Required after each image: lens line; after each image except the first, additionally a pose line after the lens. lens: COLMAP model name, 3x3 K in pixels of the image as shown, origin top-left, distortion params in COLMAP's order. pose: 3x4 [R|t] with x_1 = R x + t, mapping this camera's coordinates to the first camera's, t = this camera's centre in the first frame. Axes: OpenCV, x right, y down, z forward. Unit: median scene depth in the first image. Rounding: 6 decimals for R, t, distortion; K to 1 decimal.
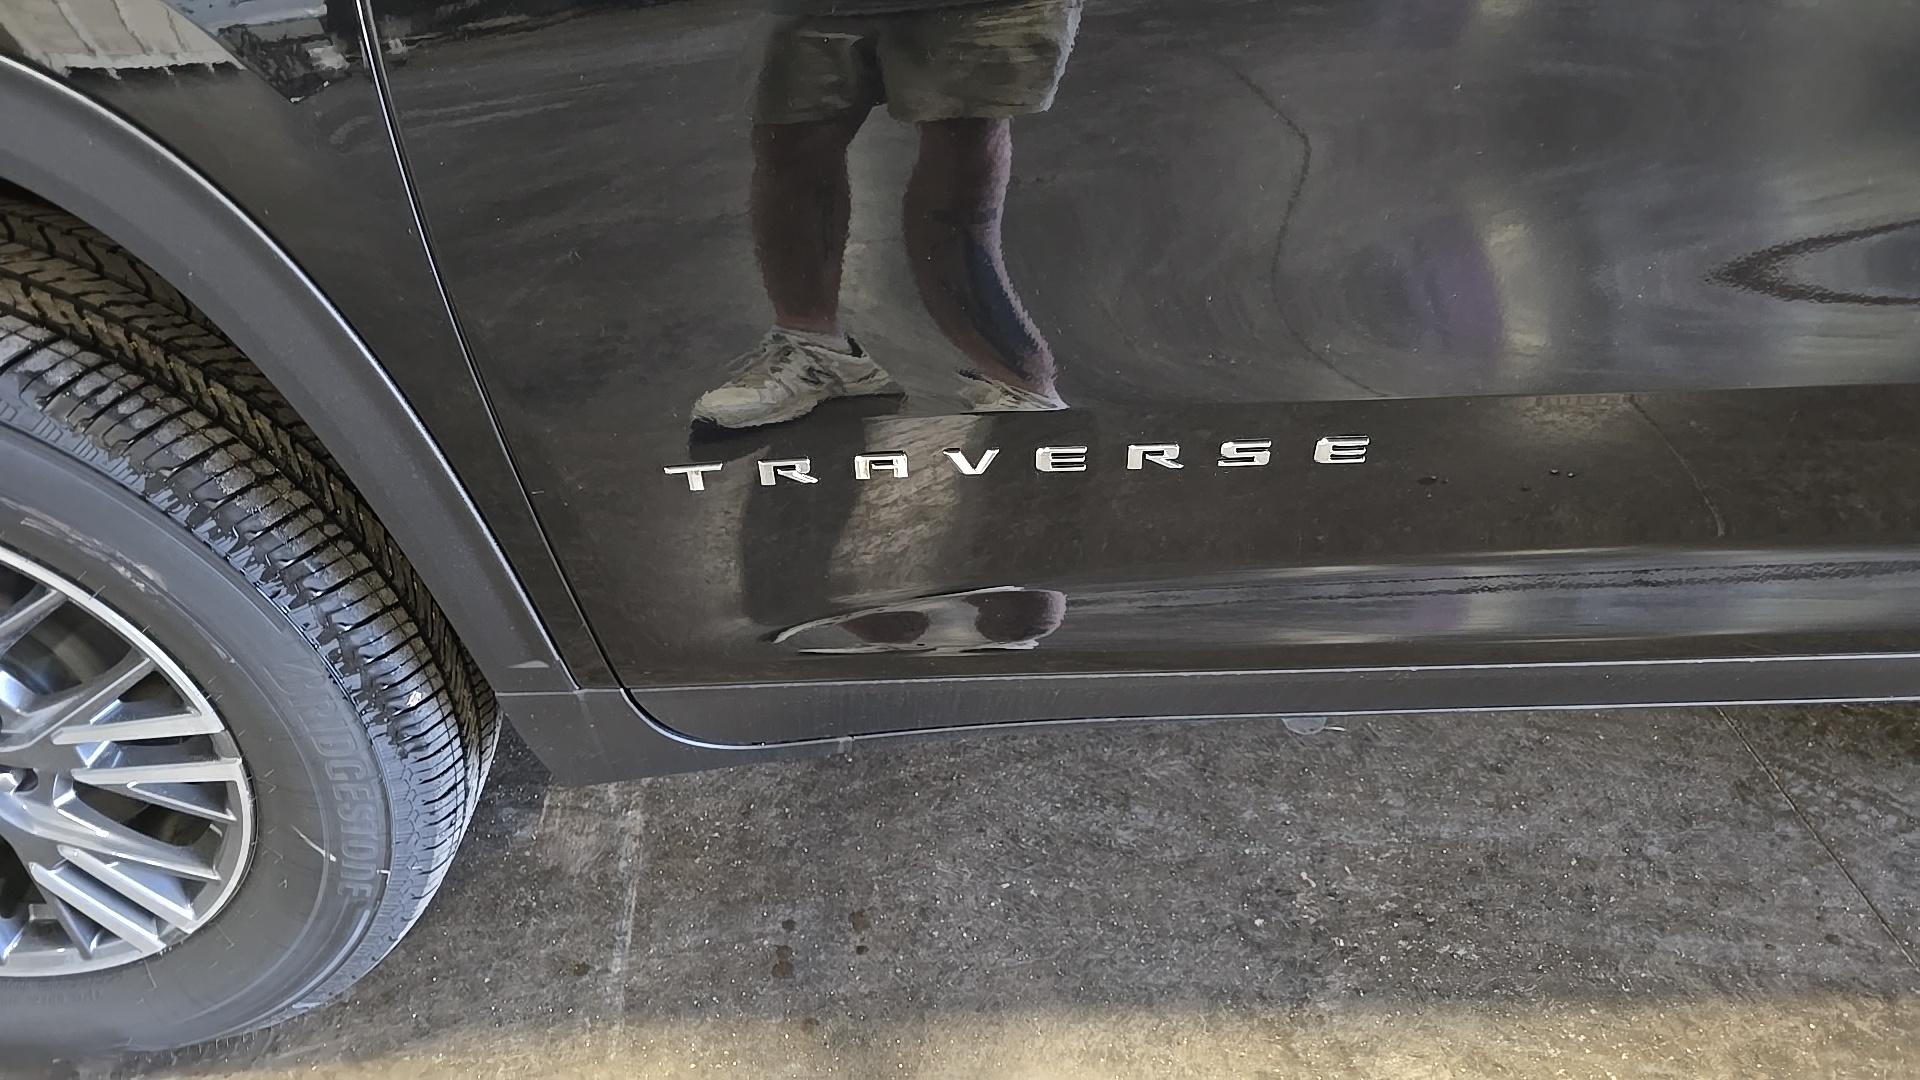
lens RADIAL K [[1304.4, 0, 963.3], [0, 1304.4, 550.0], [0, 0, 1]] dist [0.056975, -0.050532]
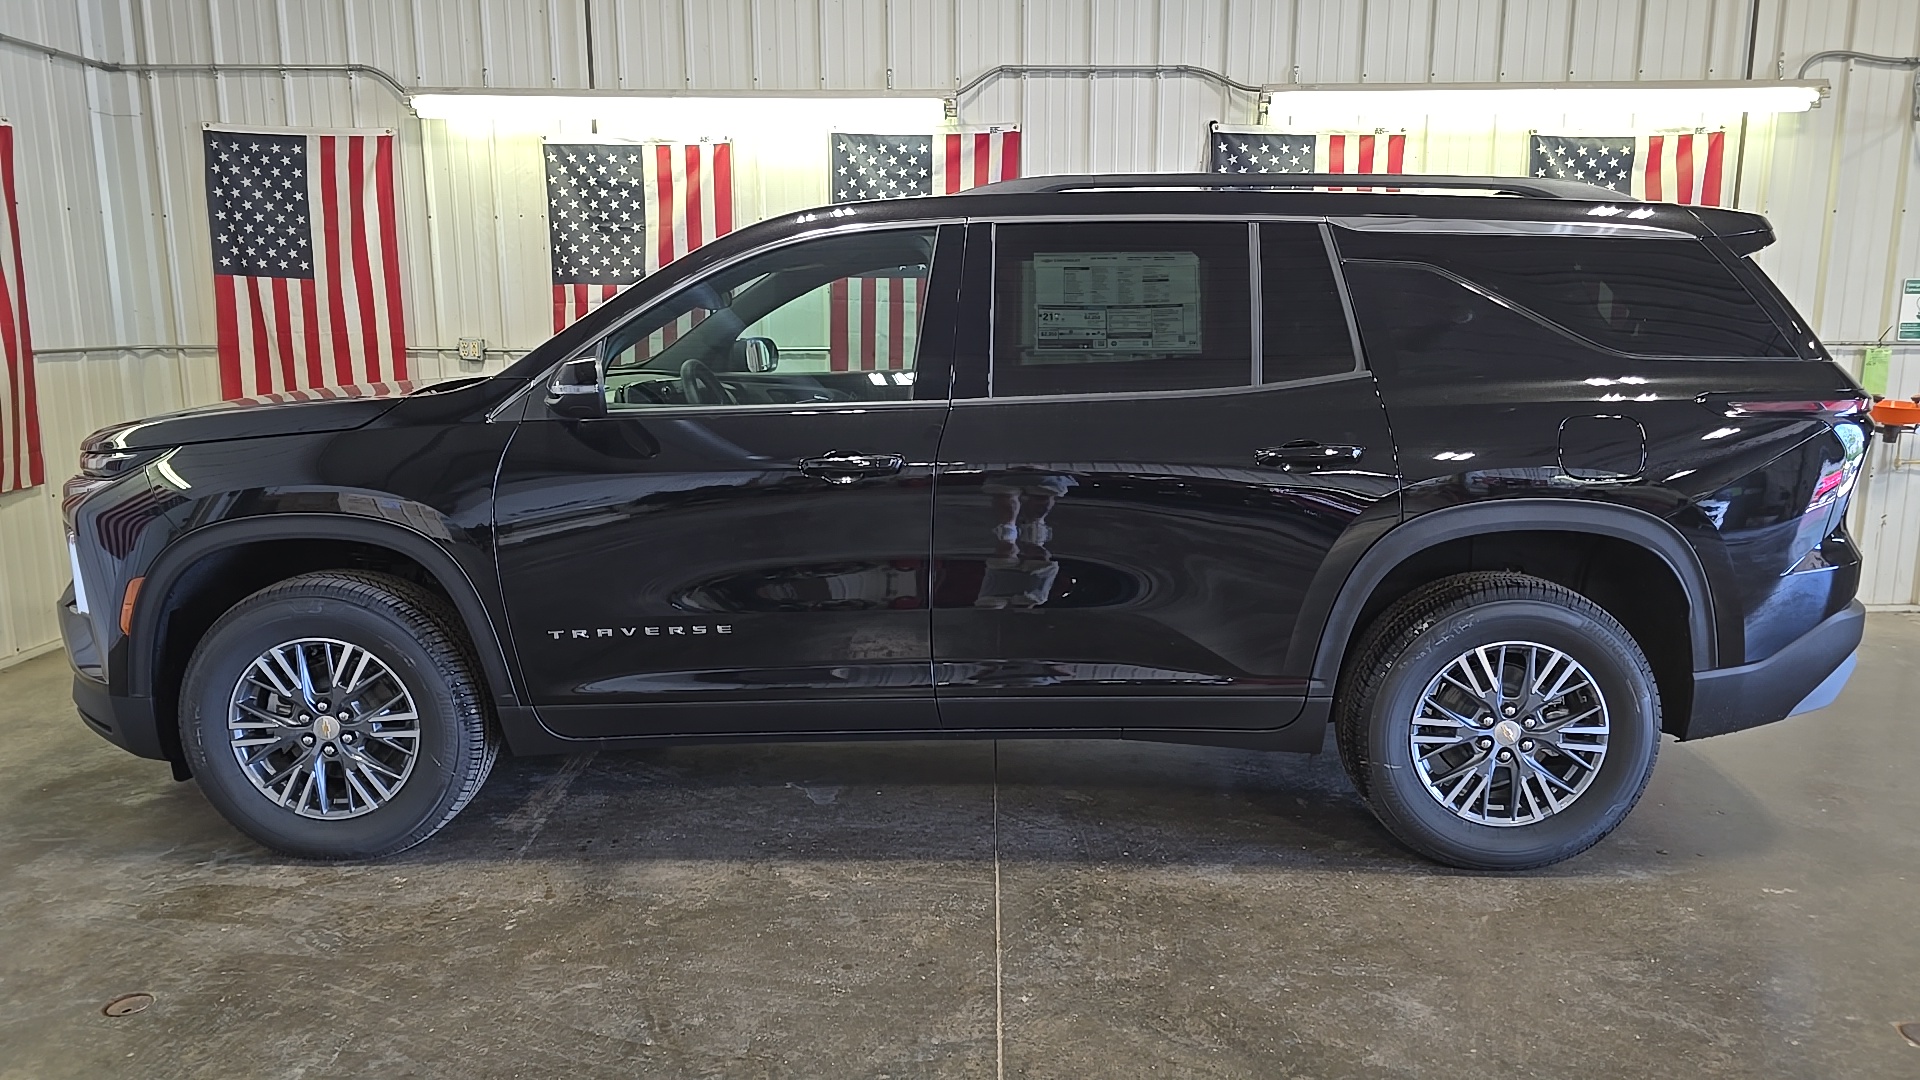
lens RADIAL K [[1304.4, 0, 963.4], [0, 1304.4, 533.7], [0, 0, 1]] dist [0.056975, -0.050532]
pose [[0.998066, -0.001494, -0.062140, 1.049864], [-0.024773, 0.907323, -0.419703, 1.078740], [0.057009, 0.420431, 0.905532, -2.177063]]
